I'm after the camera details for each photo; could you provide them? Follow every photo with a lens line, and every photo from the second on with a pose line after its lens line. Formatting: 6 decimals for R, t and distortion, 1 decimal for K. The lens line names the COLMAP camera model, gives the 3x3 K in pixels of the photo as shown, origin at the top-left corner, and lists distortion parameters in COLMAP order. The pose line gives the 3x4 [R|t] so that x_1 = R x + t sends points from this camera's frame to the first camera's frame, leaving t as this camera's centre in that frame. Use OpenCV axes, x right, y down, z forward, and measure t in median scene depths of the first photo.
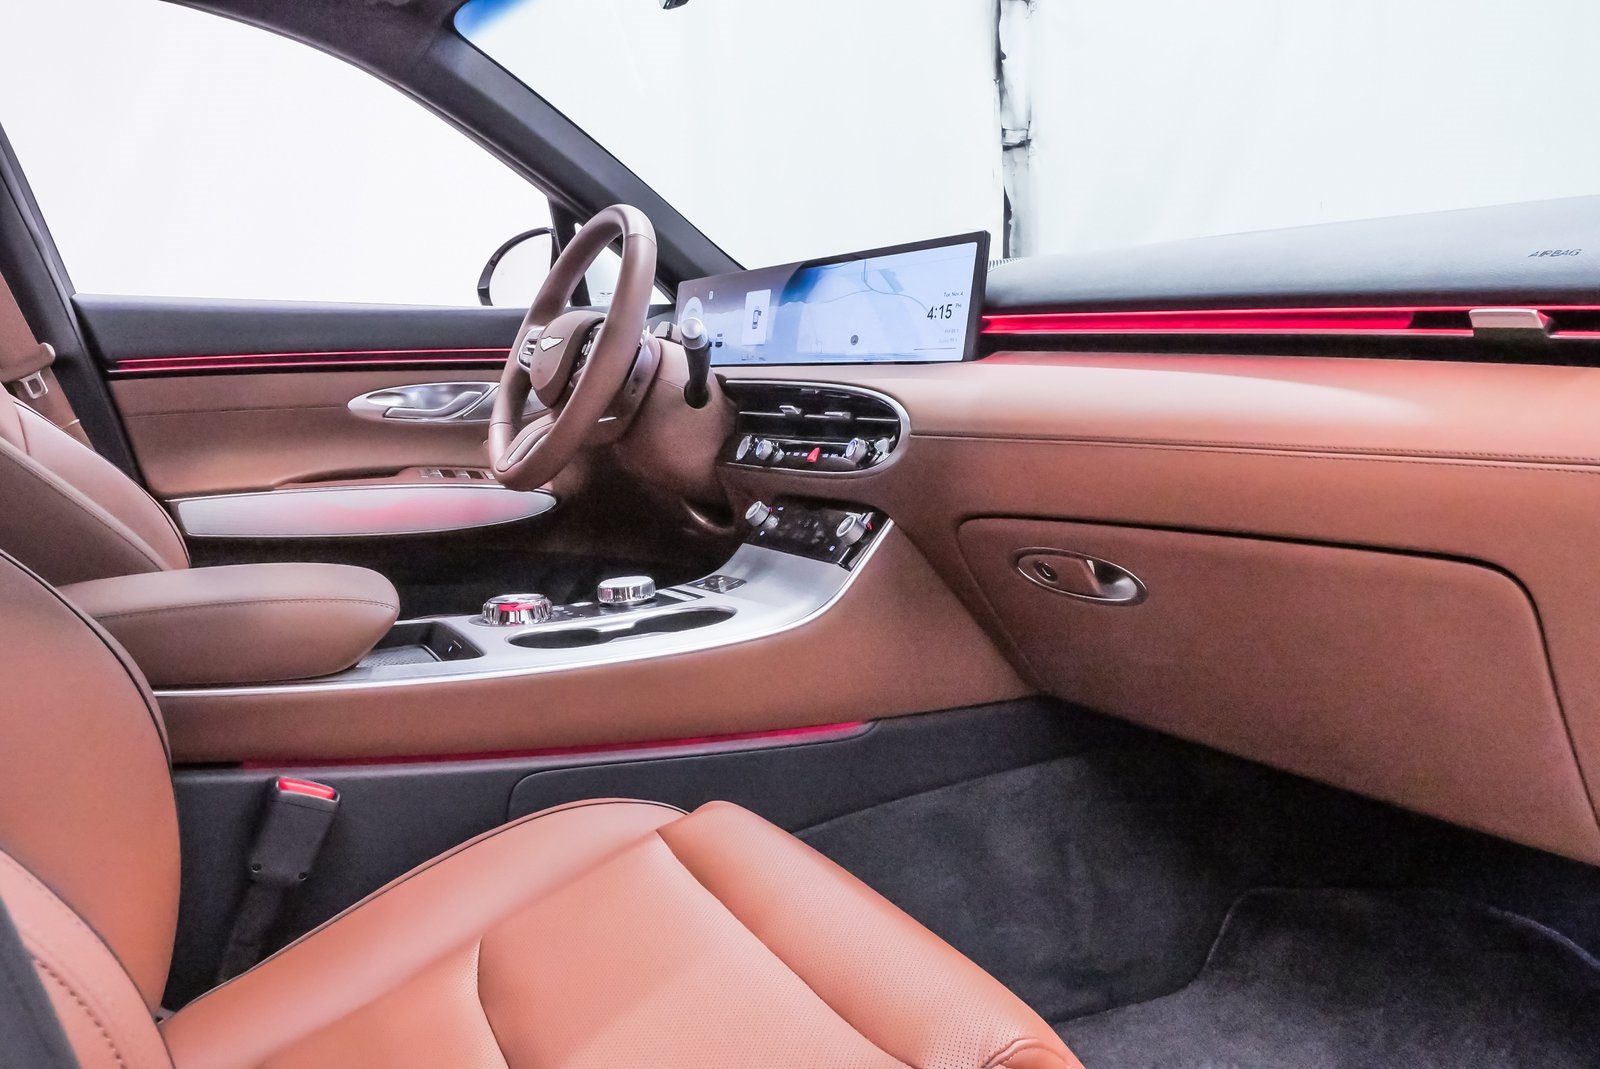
lens RADIAL K [[1176.2, 0, 791.0], [0, 1176.2, 547.7], [0, 0, 1]] dist [-0.047151, 0.027243]
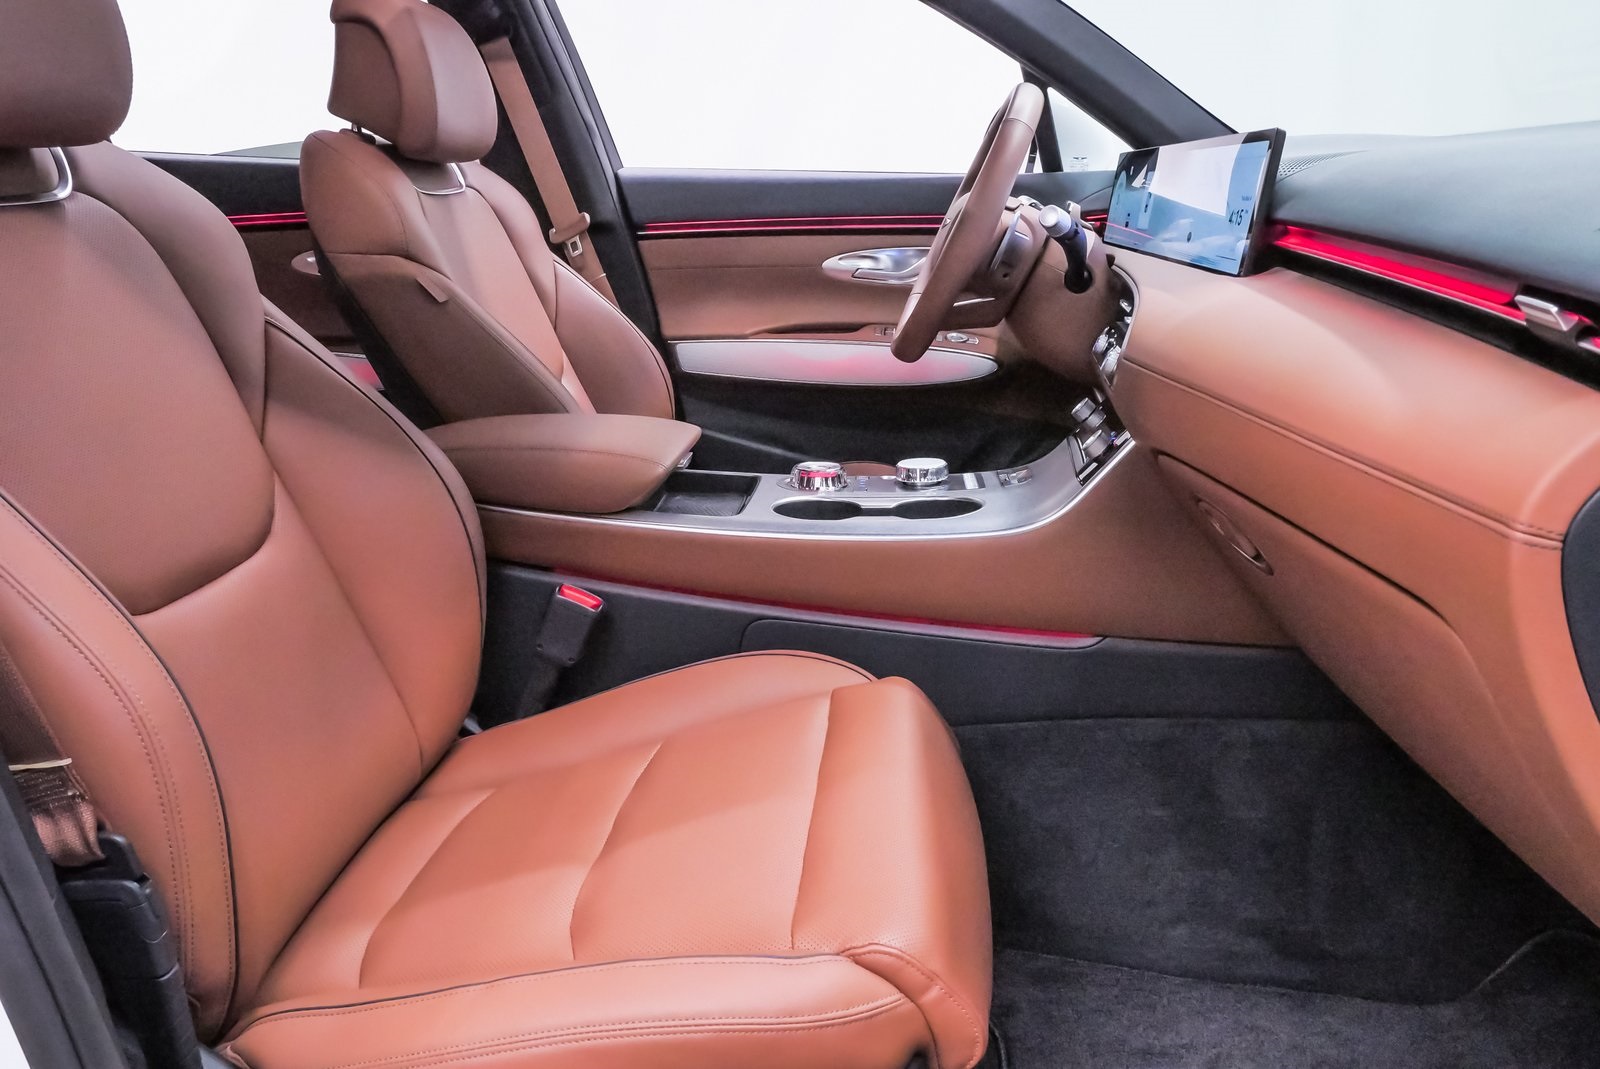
lens RADIAL K [[1176.2, 0, 794.0], [0, 1176.2, 540.4], [0, 0, 1]] dist [-0.047151, 0.027243]
pose [[0.826684, 0.169261, -0.536604, 0.305216], [-0.090505, 0.981264, 0.170089, -0.063969], [0.555340, -0.092045, 0.826514, 0.031398]]
